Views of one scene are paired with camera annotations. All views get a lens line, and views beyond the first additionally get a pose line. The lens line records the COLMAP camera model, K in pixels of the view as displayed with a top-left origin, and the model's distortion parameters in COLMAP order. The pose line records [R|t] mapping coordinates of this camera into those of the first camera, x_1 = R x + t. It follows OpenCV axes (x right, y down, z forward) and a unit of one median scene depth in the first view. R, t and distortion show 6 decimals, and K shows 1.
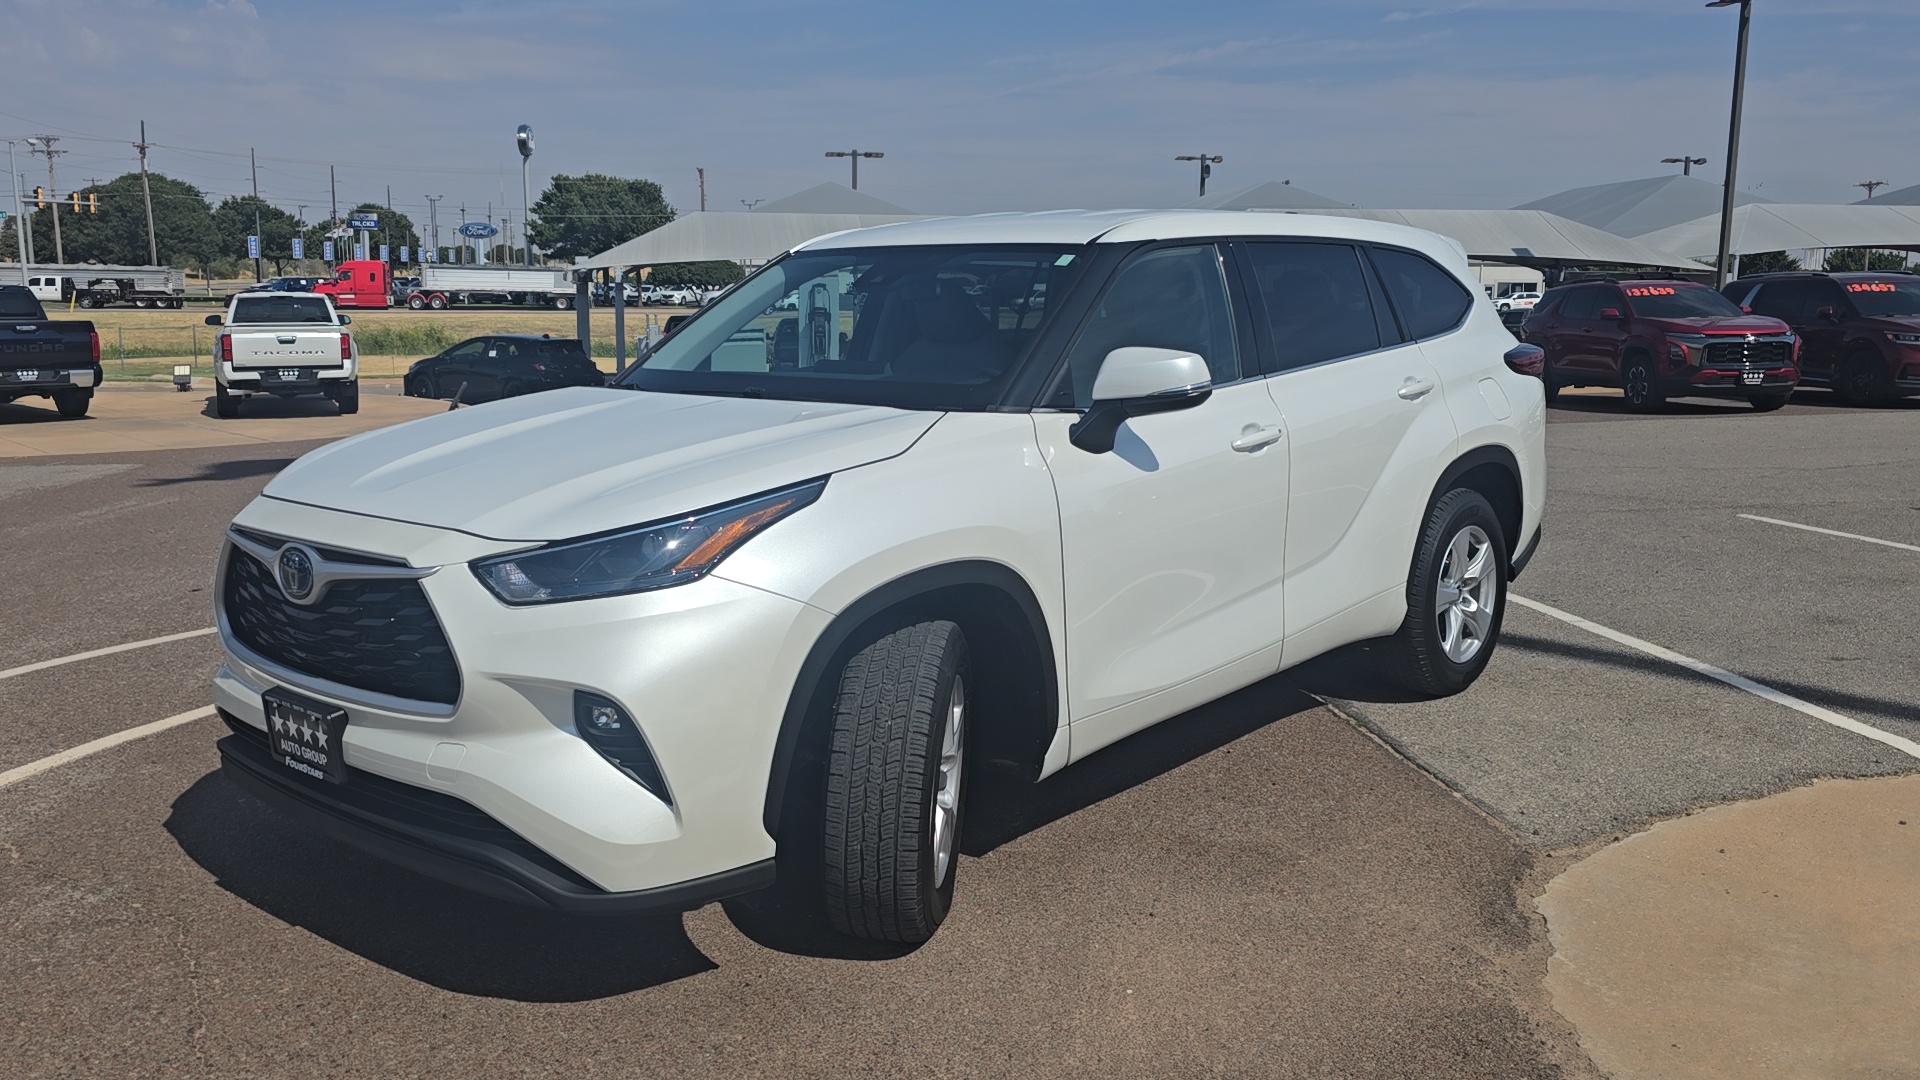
lens RADIAL K [[1600.5, 0, 953.1], [0, 1600.5, 555.2], [0, 0, 1]] dist [-0.001926, 0.006386]
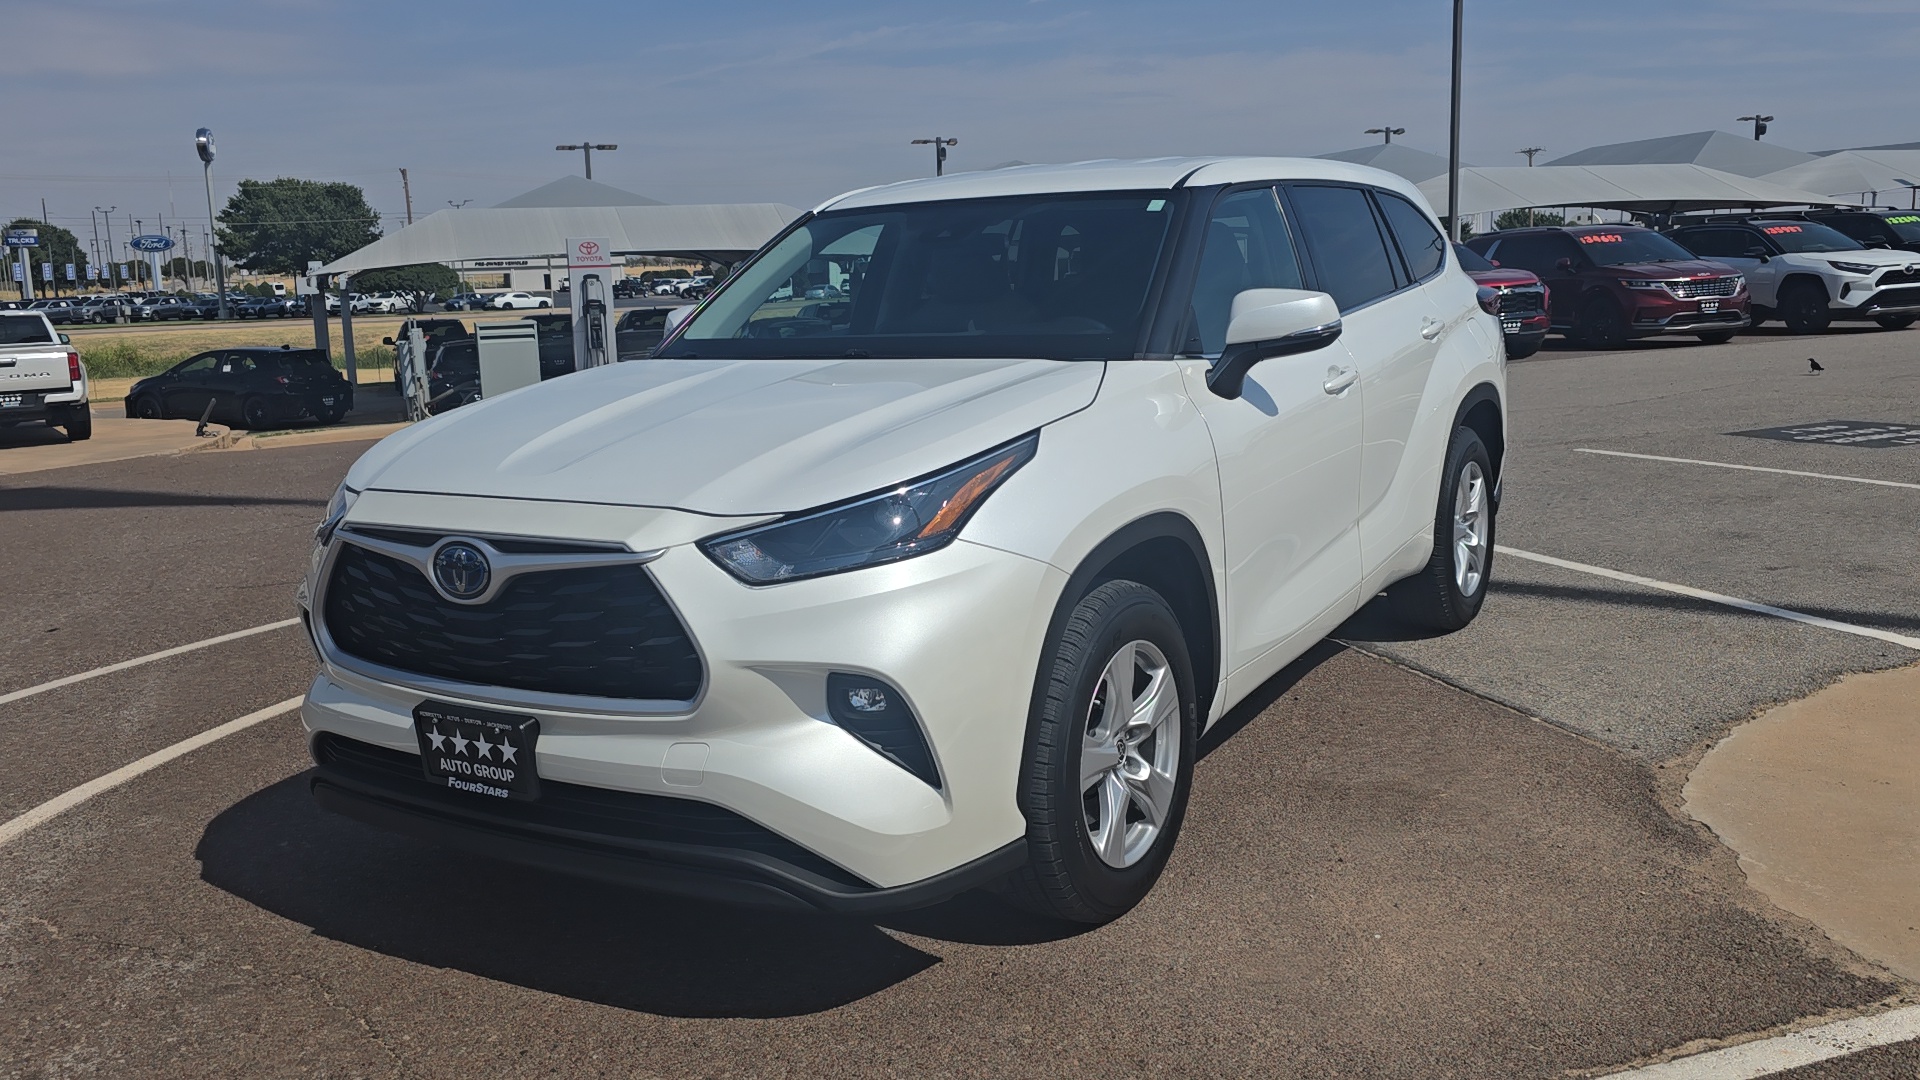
lens RADIAL K [[1600.5, 0, 947.2], [0, 1600.5, 542.0], [0, 0, 1]] dist [-0.001926, 0.006386]
pose [[0.984013, -0.068752, 0.164294, -0.221907], [0.069100, 0.997603, 0.003603, 0.007587], [-0.164148, 0.007807, 0.986405, 0.057133]]
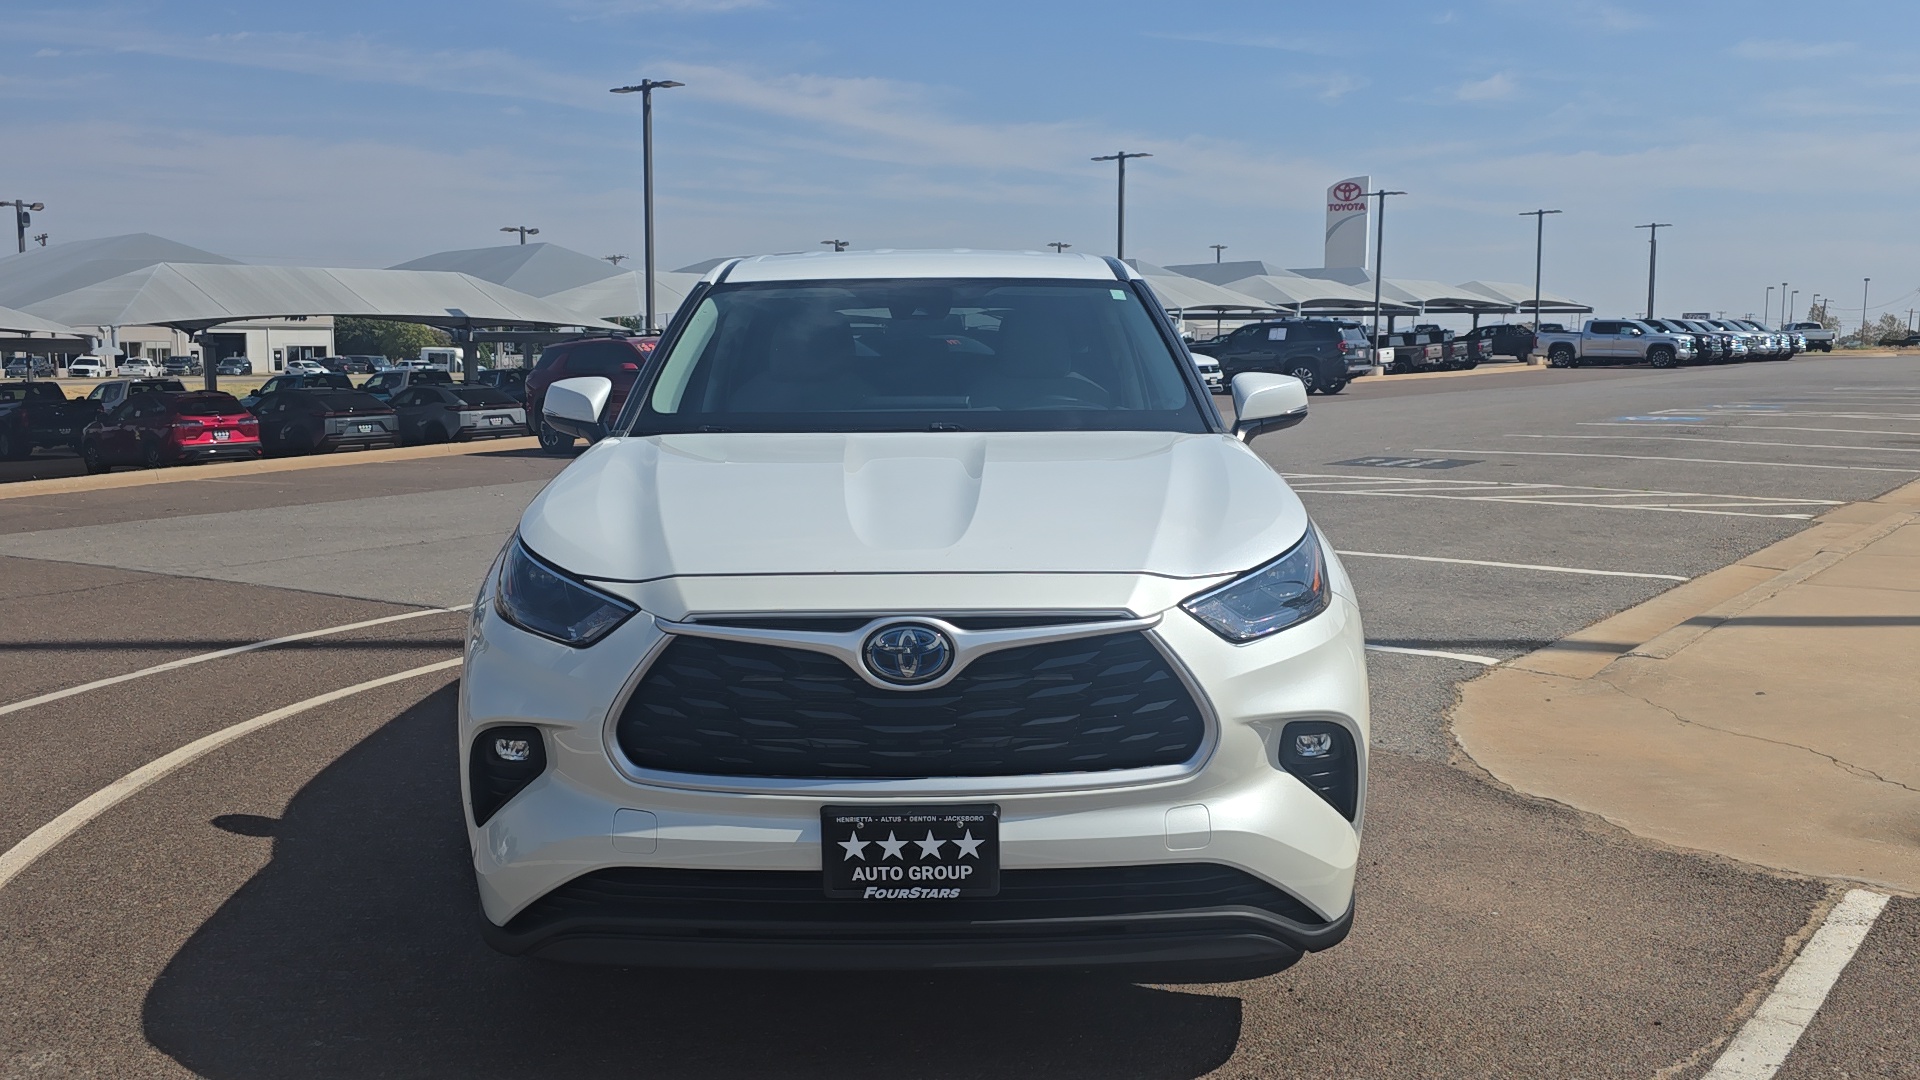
lens RADIAL K [[1600.5, 0, 948.8], [0, 1600.5, 548.1], [0, 0, 1]] dist [-0.001926, 0.006386]
pose [[0.738622, -0.091424, 0.667891, -0.715884], [0.120507, 0.992709, 0.002617, -0.032518], [-0.663261, 0.078553, 0.744254, 0.287887]]
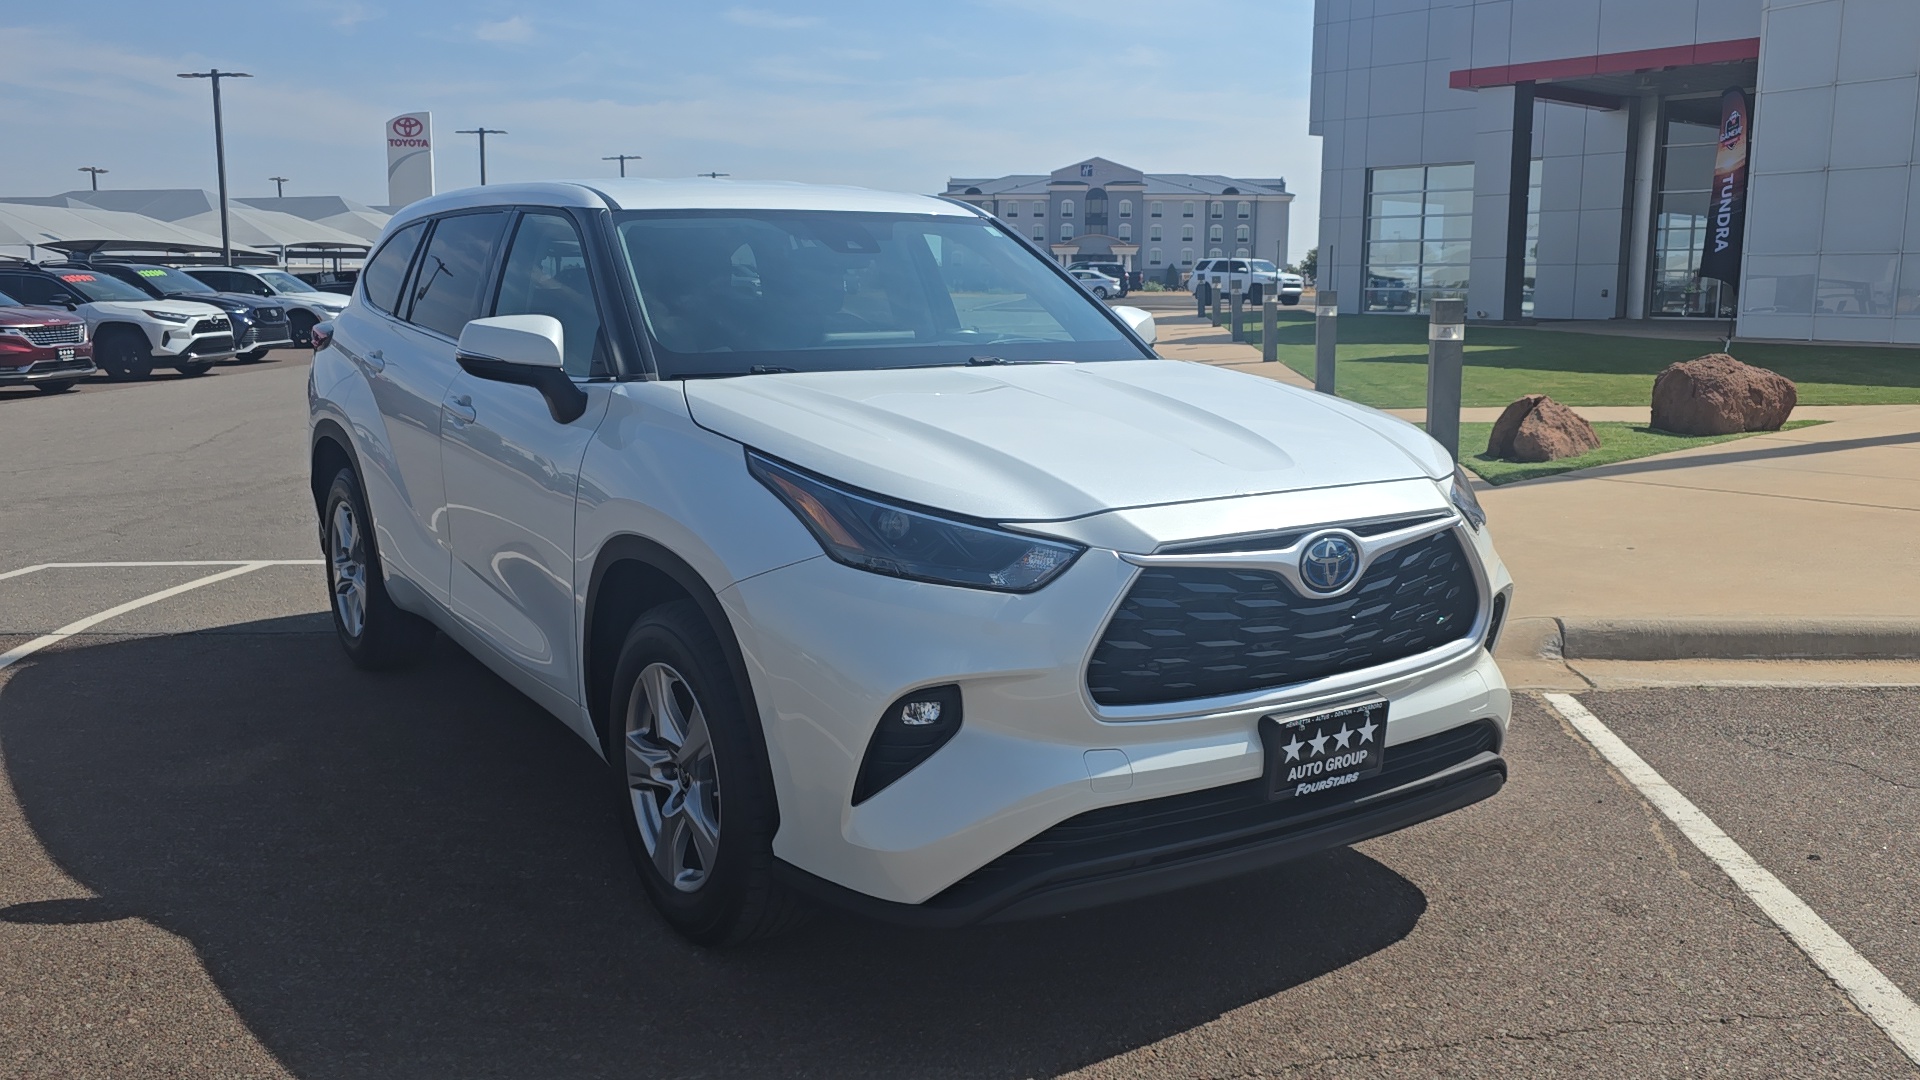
lens RADIAL K [[1600.5, 0, 941.9], [0, 1600.5, 540.8], [0, 0, 1]] dist [-0.001926, 0.006386]
pose [[0.248337, -0.158309, 0.955650, -0.998243], [0.166859, 0.978800, 0.118783, -0.108665], [-0.954194, 0.129961, 0.269488, 0.738871]]
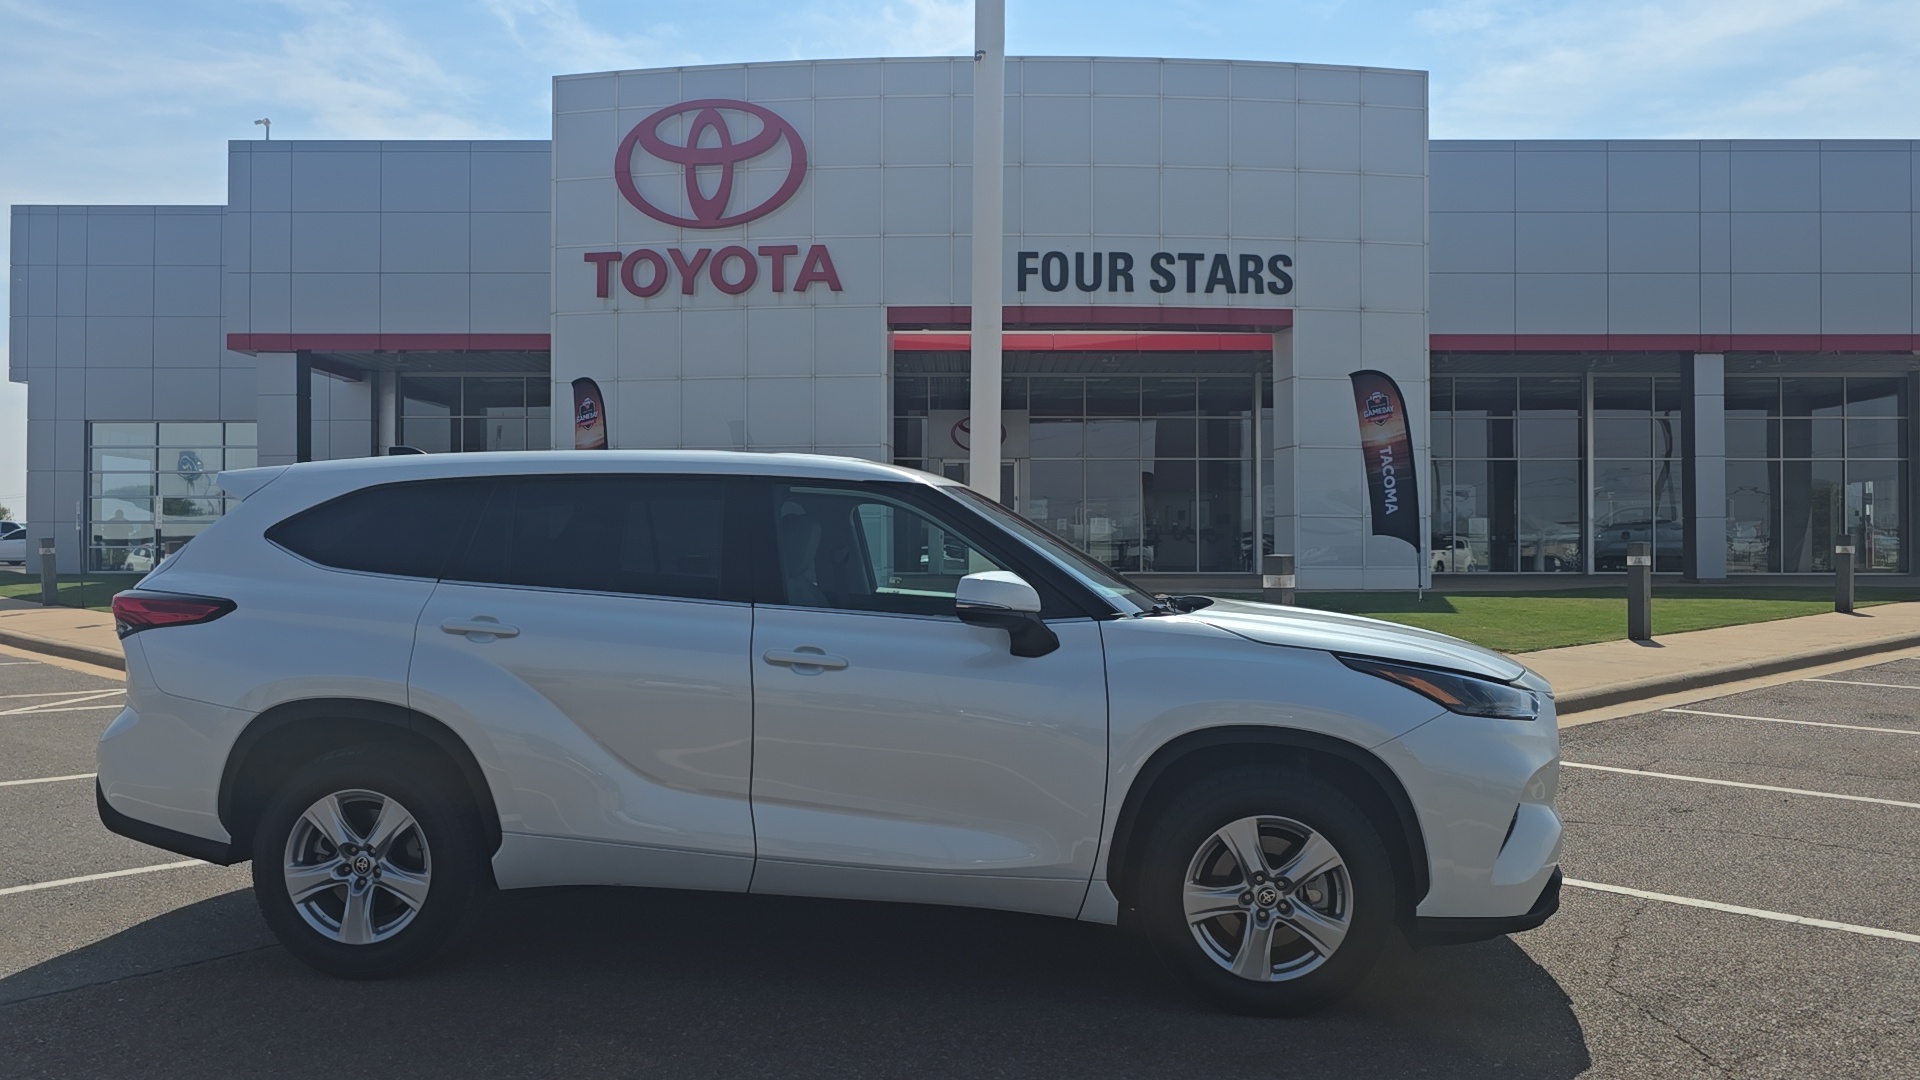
lens RADIAL K [[1600.5, 0, 964.2], [0, 1600.5, 529.2], [0, 0, 1]] dist [-0.001926, 0.006386]
pose [[-0.574969, 0.001611, 0.818174, -1.065527], [0.140569, 0.985323, 0.096844, -0.298814], [-0.806009, 0.170692, -0.566756, 1.800192]]
